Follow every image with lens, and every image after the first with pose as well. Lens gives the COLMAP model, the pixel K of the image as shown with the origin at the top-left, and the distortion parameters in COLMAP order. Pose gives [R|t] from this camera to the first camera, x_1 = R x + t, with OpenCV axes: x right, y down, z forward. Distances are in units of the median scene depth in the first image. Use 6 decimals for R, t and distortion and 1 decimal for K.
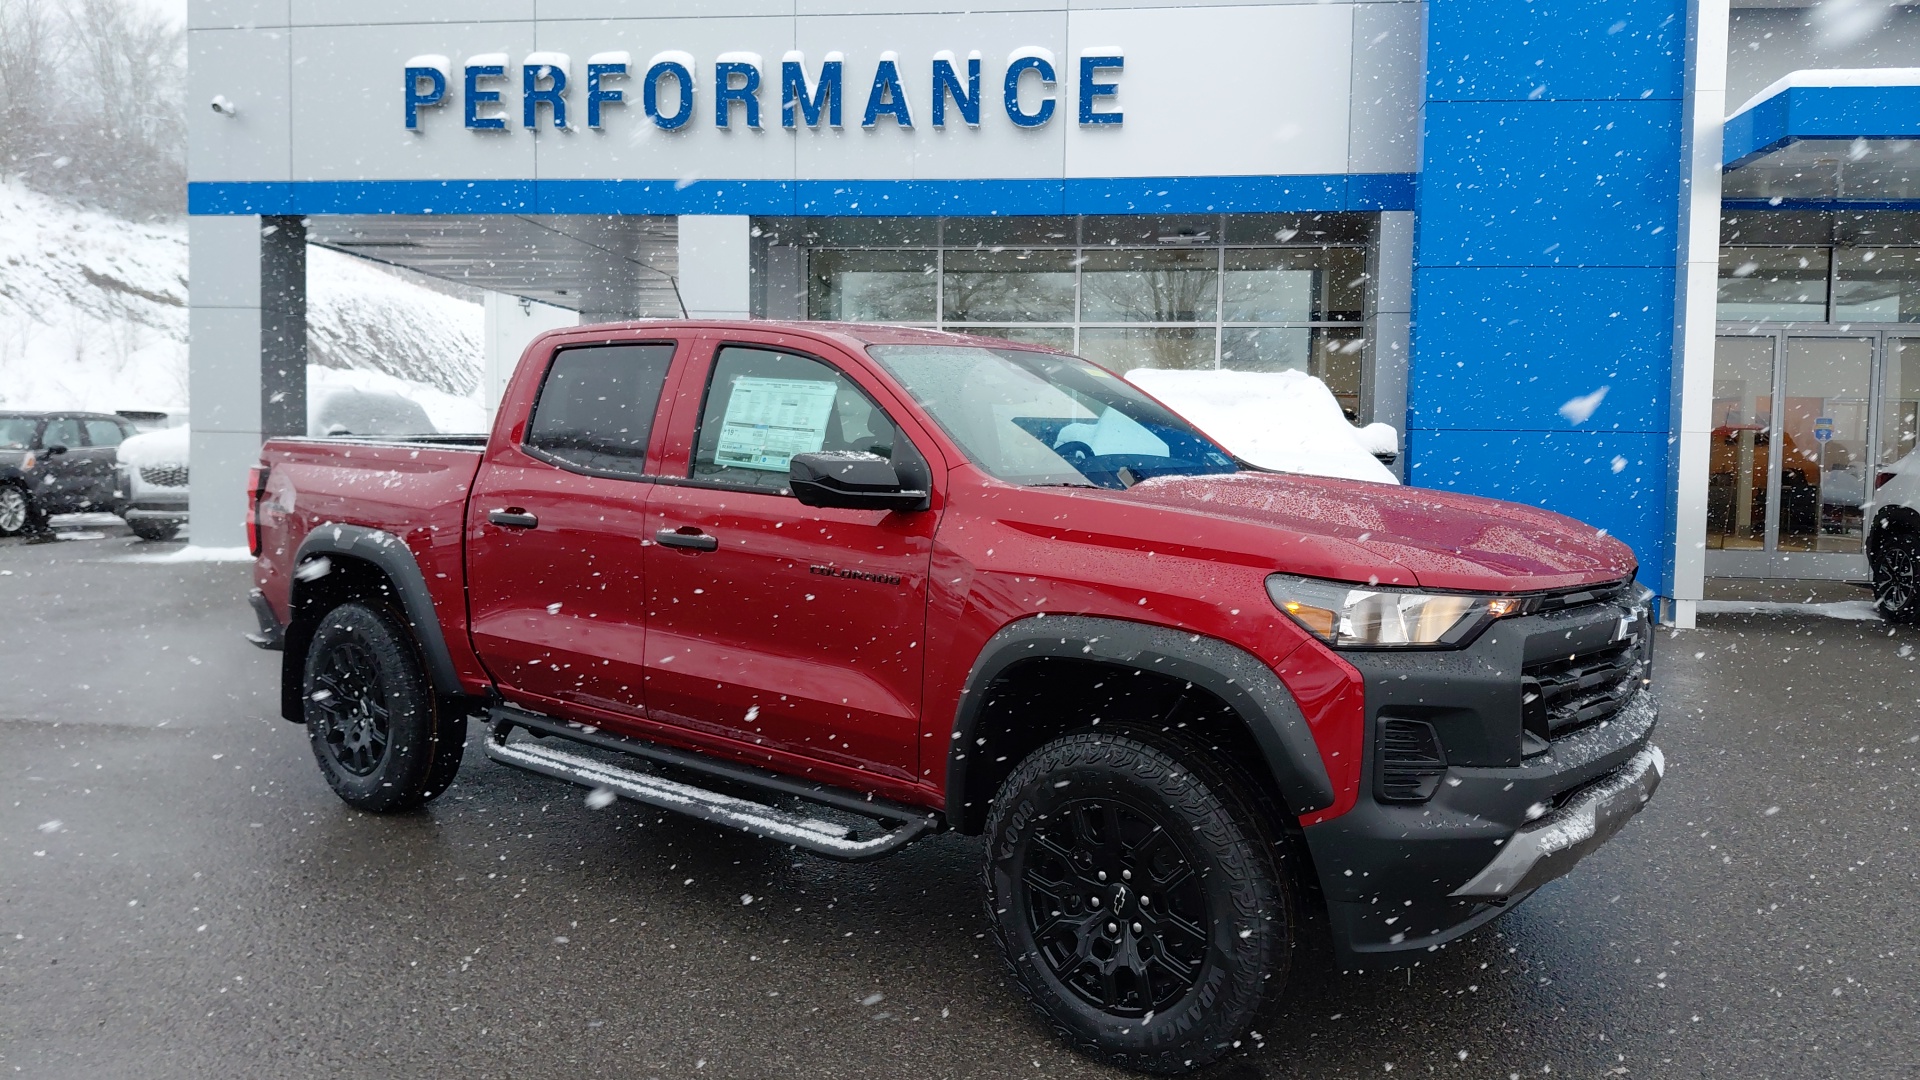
lens RADIAL K [[1432.7, 0, 954.2], [0, 1432.7, 509.0], [0, 0, 1]] dist [0.067703, -0.135753]
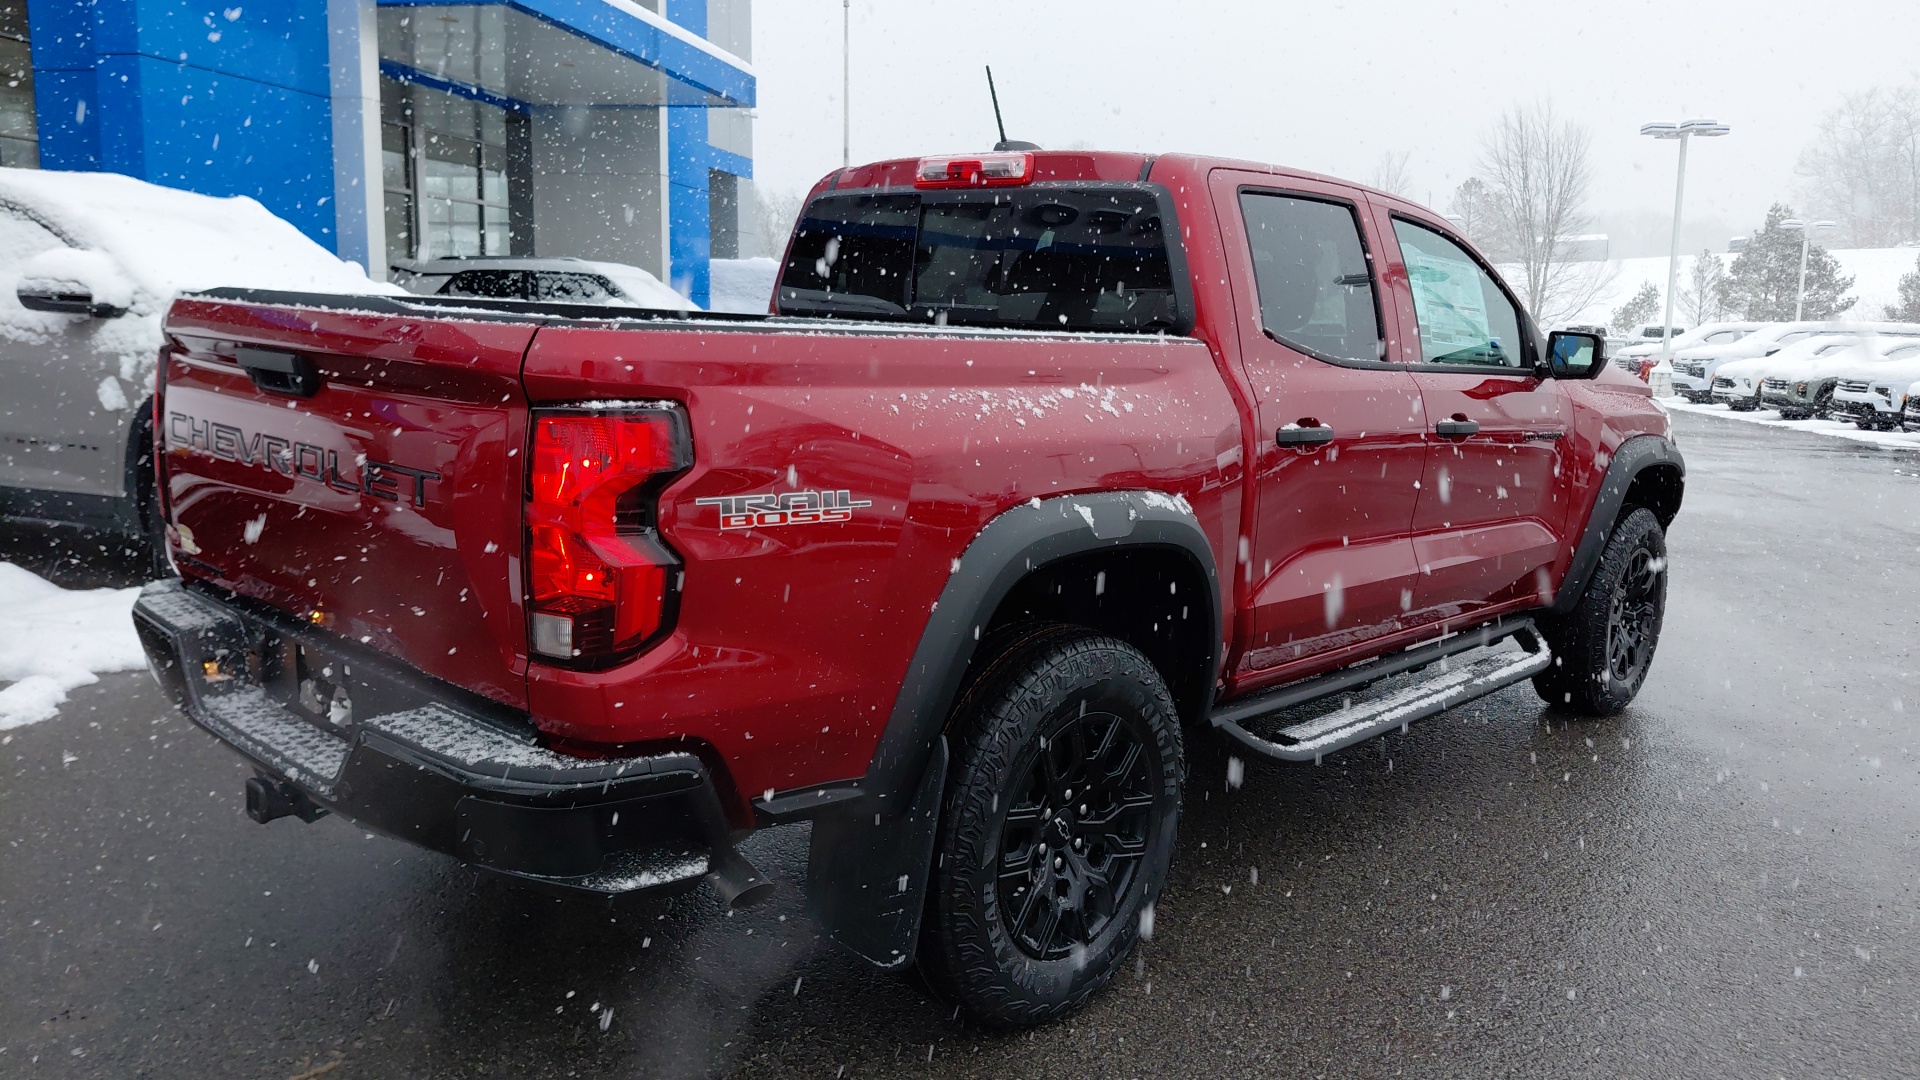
lens RADIAL K [[1441.8, 0, 1014.9], [0, 1441.8, 536.2], [0, 0, 1]] dist [0.006714, -0.023257]
pose [[0.044616, -0.159412, 0.986203, -0.404970], [0.036361, 0.986791, 0.157862, -0.024533], [-0.998342, 0.028816, 0.049823, 0.433147]]
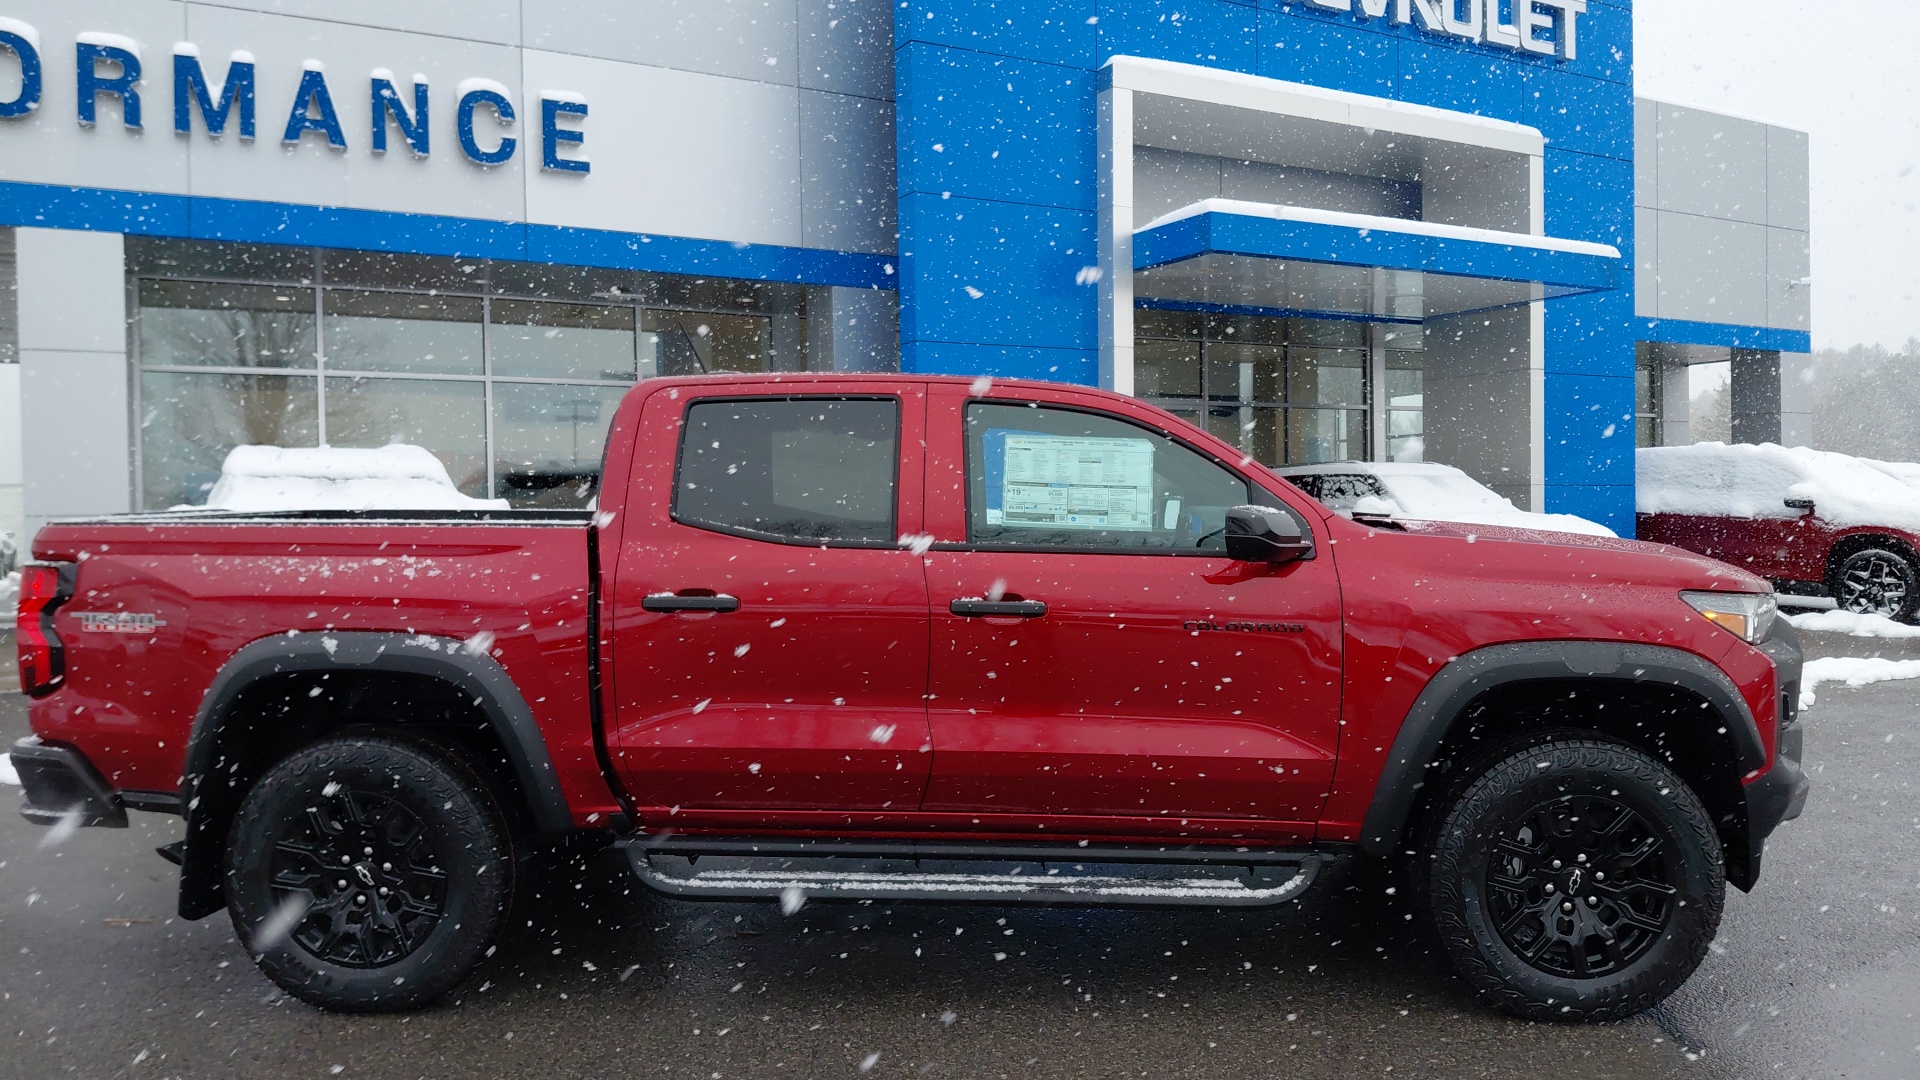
lens RADIAL K [[1432.7, 0, 954.2], [0, 1432.7, 509.0], [0, 0, 1]] dist [0.067703, -0.135753]
pose [[0.804526, -0.028341, 0.593241, -0.263798], [0.053056, 0.998297, -0.024261, -0.007543], [-0.591543, 0.050994, 0.804659, 0.091795]]
